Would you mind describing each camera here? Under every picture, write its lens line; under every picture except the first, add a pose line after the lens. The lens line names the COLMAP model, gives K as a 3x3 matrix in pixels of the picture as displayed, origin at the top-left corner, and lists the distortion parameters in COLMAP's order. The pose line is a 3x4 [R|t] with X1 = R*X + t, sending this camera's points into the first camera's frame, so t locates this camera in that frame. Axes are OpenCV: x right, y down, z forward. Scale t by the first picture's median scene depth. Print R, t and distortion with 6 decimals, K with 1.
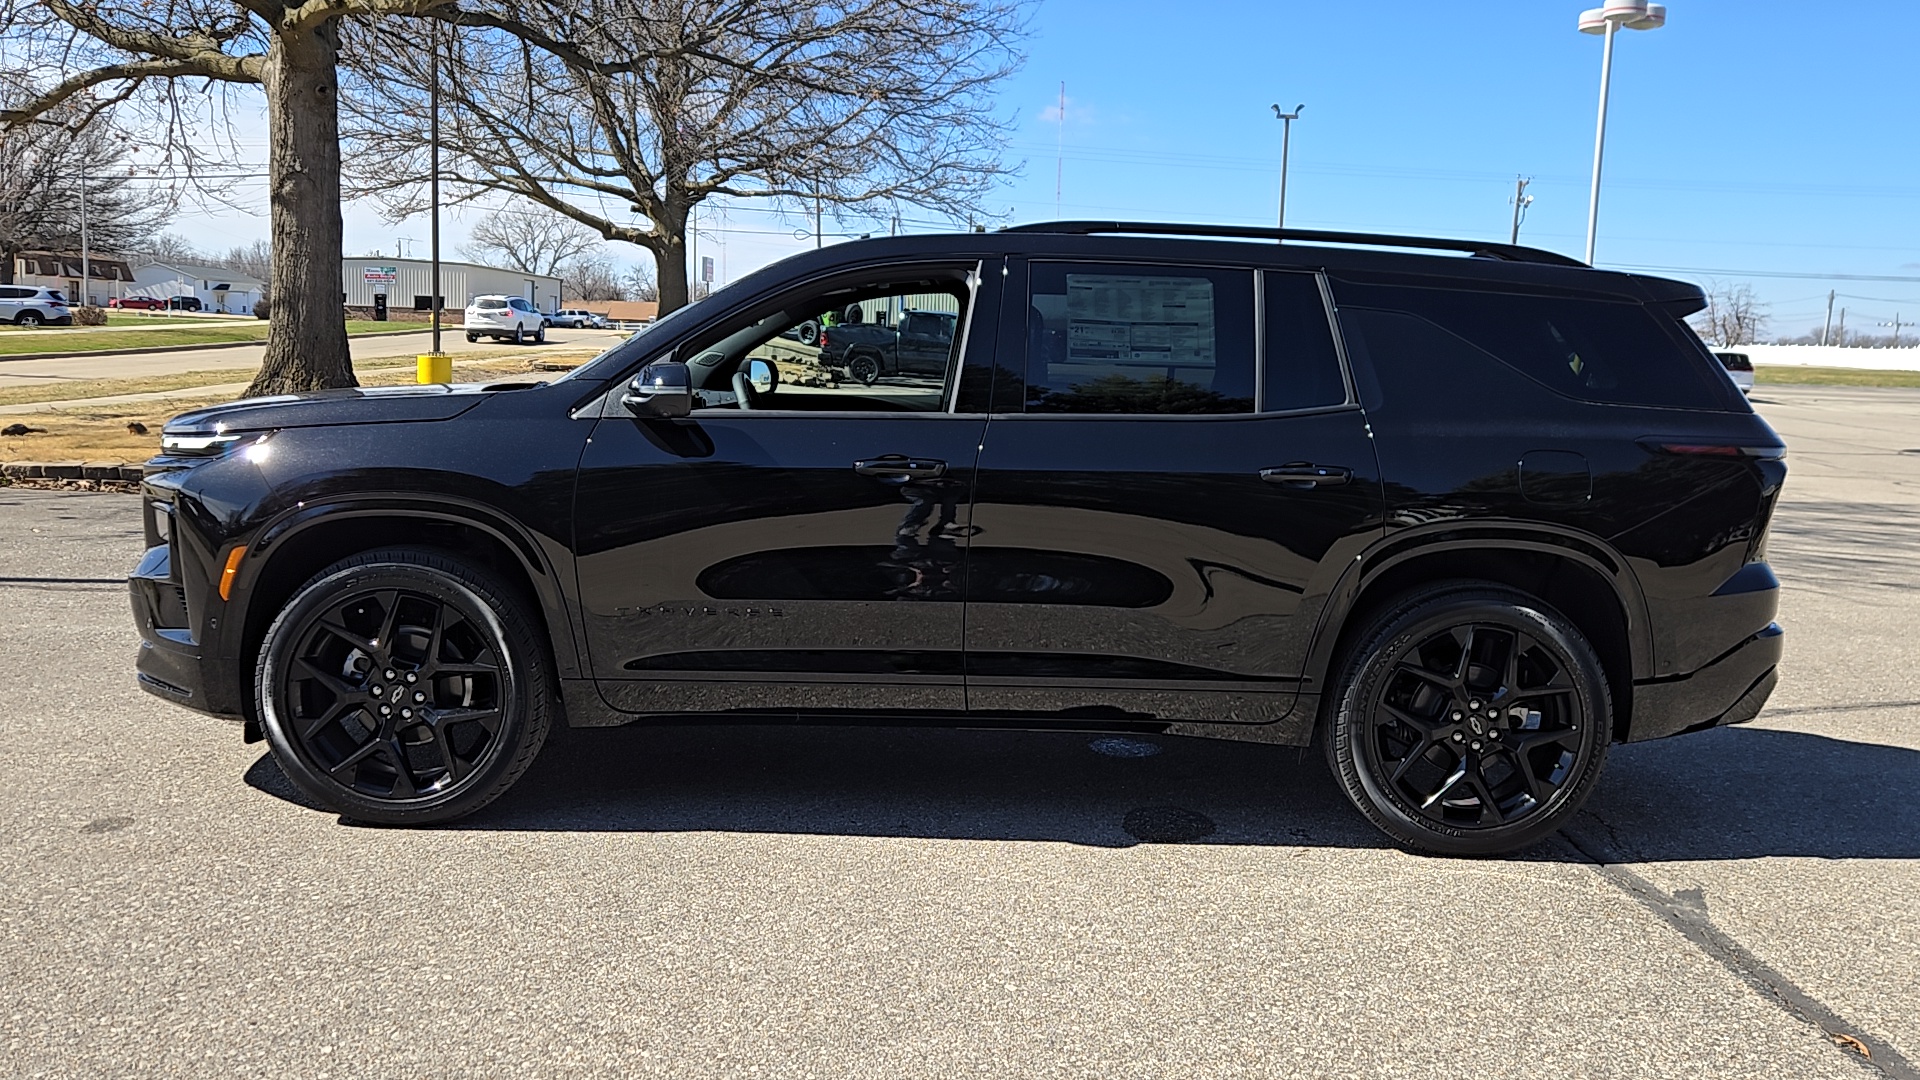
lens RADIAL K [[1617.9, 0, 970.5], [0, 1617.9, 546.2], [0, 0, 1]] dist [0.008599, -0.009326]
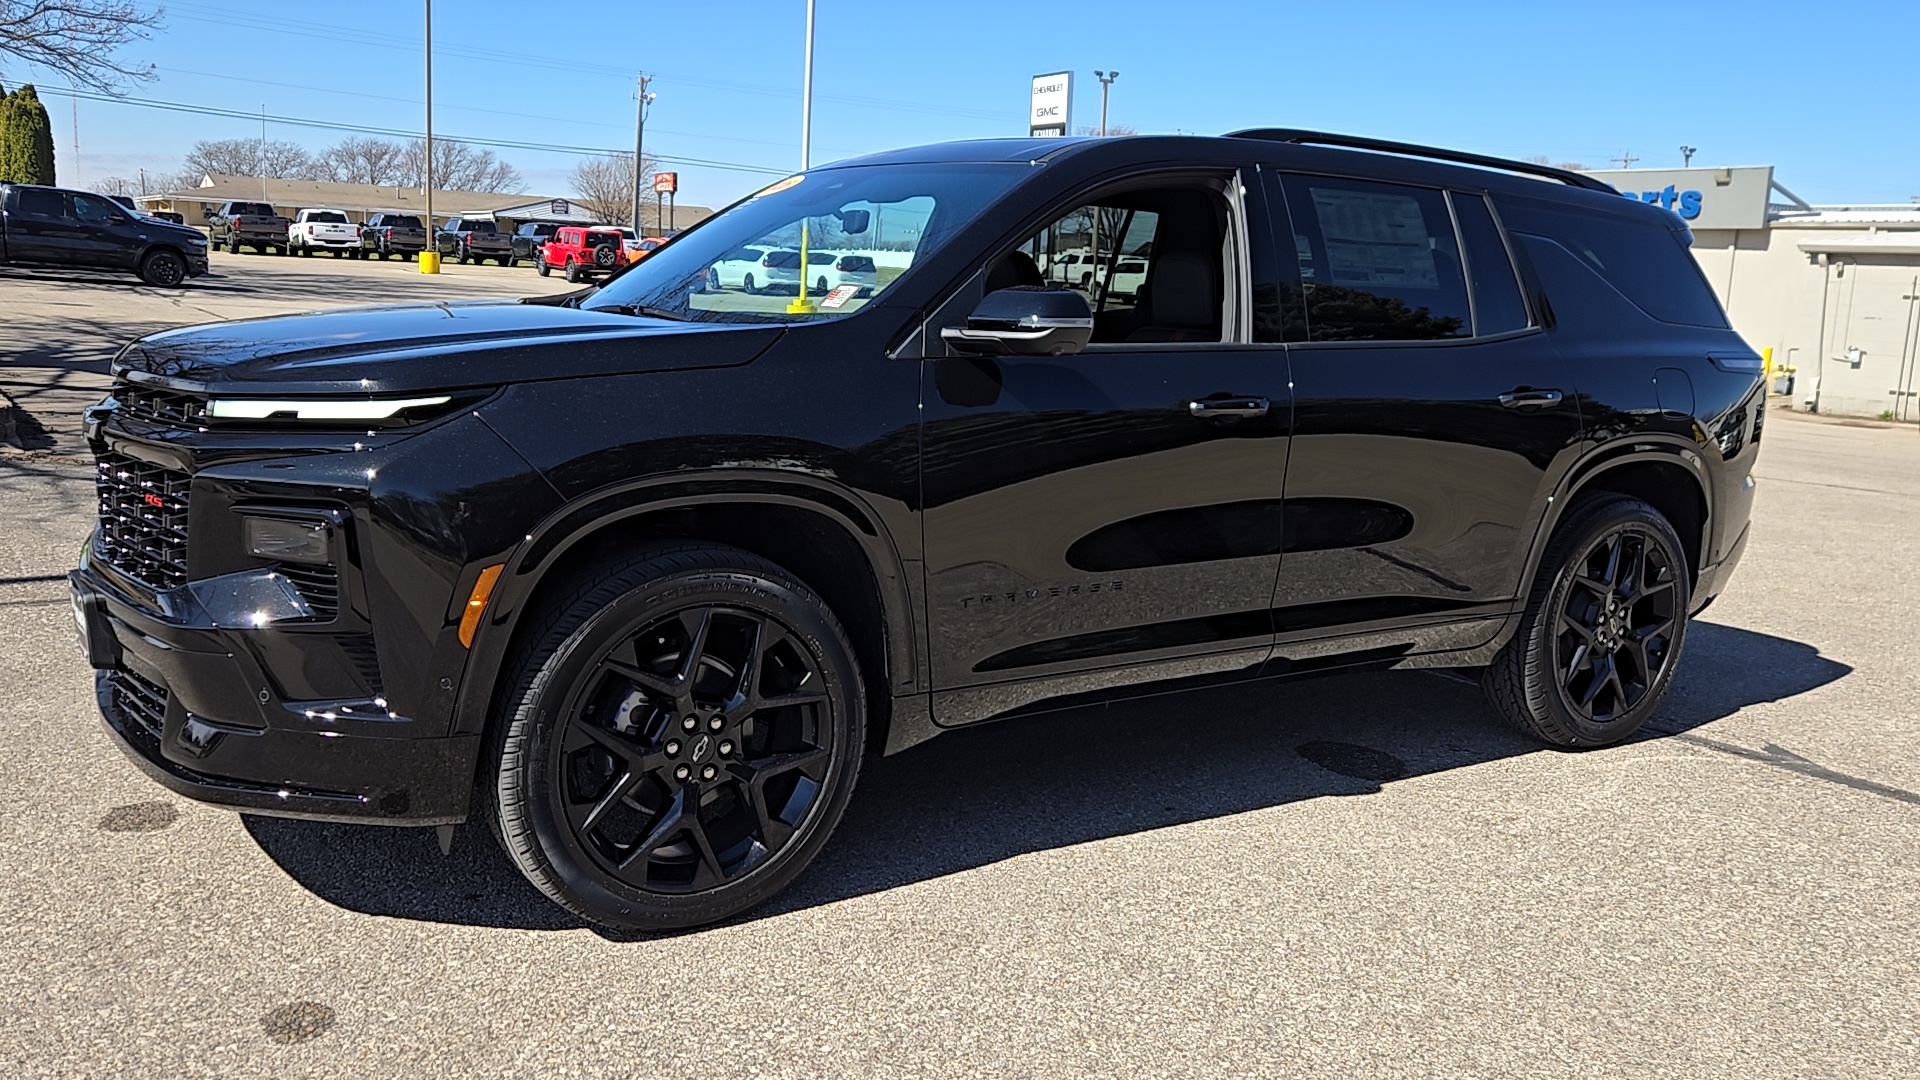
lens RADIAL K [[1617.9, 0, 958.5], [0, 1617.9, 544.3], [0, 0, 1]] dist [0.008599, -0.009326]
pose [[0.840290, -0.084115, 0.535573, -0.155977], [0.048530, 0.995595, 0.080222, -0.012636], [-0.539961, -0.041419, 0.840670, 0.082466]]
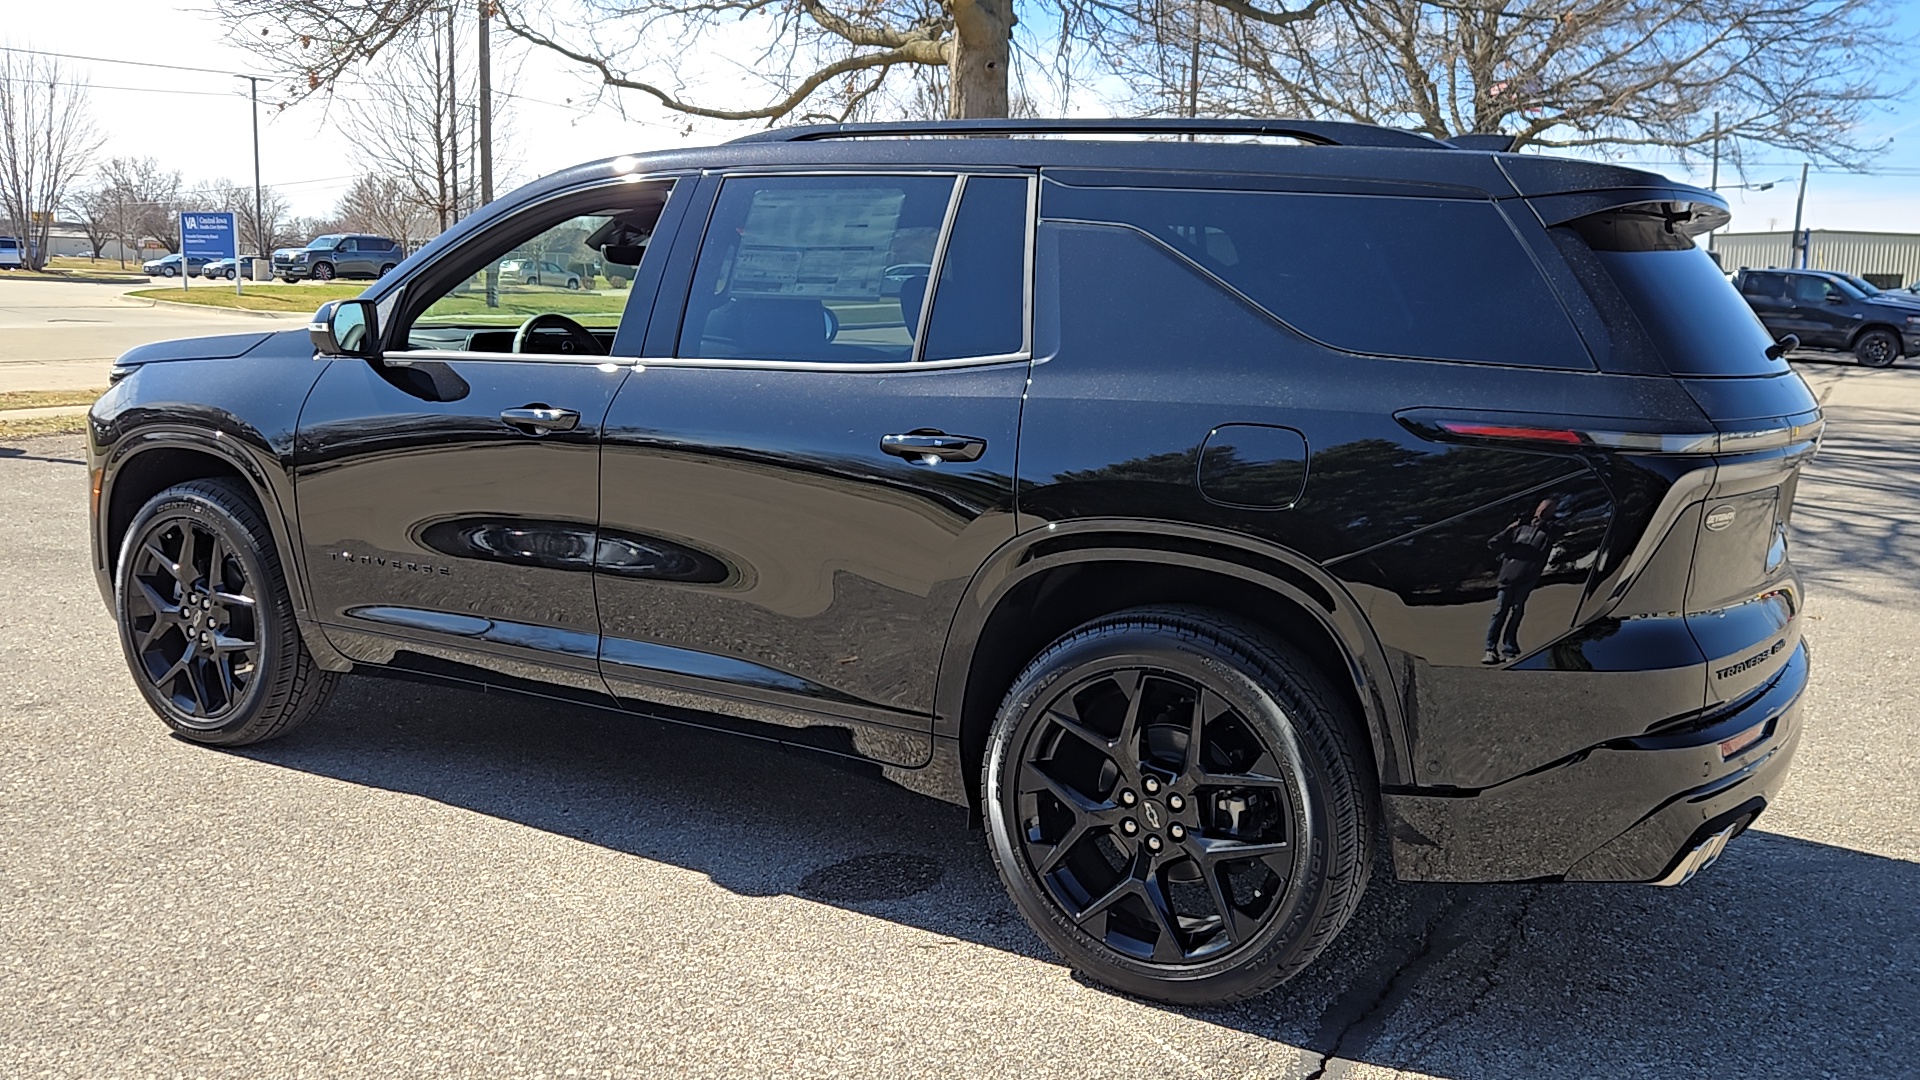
lens RADIAL K [[1617.9, 0, 931.0], [0, 1617.9, 547.6], [0, 0, 1]] dist [0.008599, -0.009326]
pose [[0.841194, 0.073862, -0.535665, 0.148534], [-0.063783, 0.997265, 0.037348, -0.006015], [0.536958, 0.002750, 0.843605, 0.089512]]
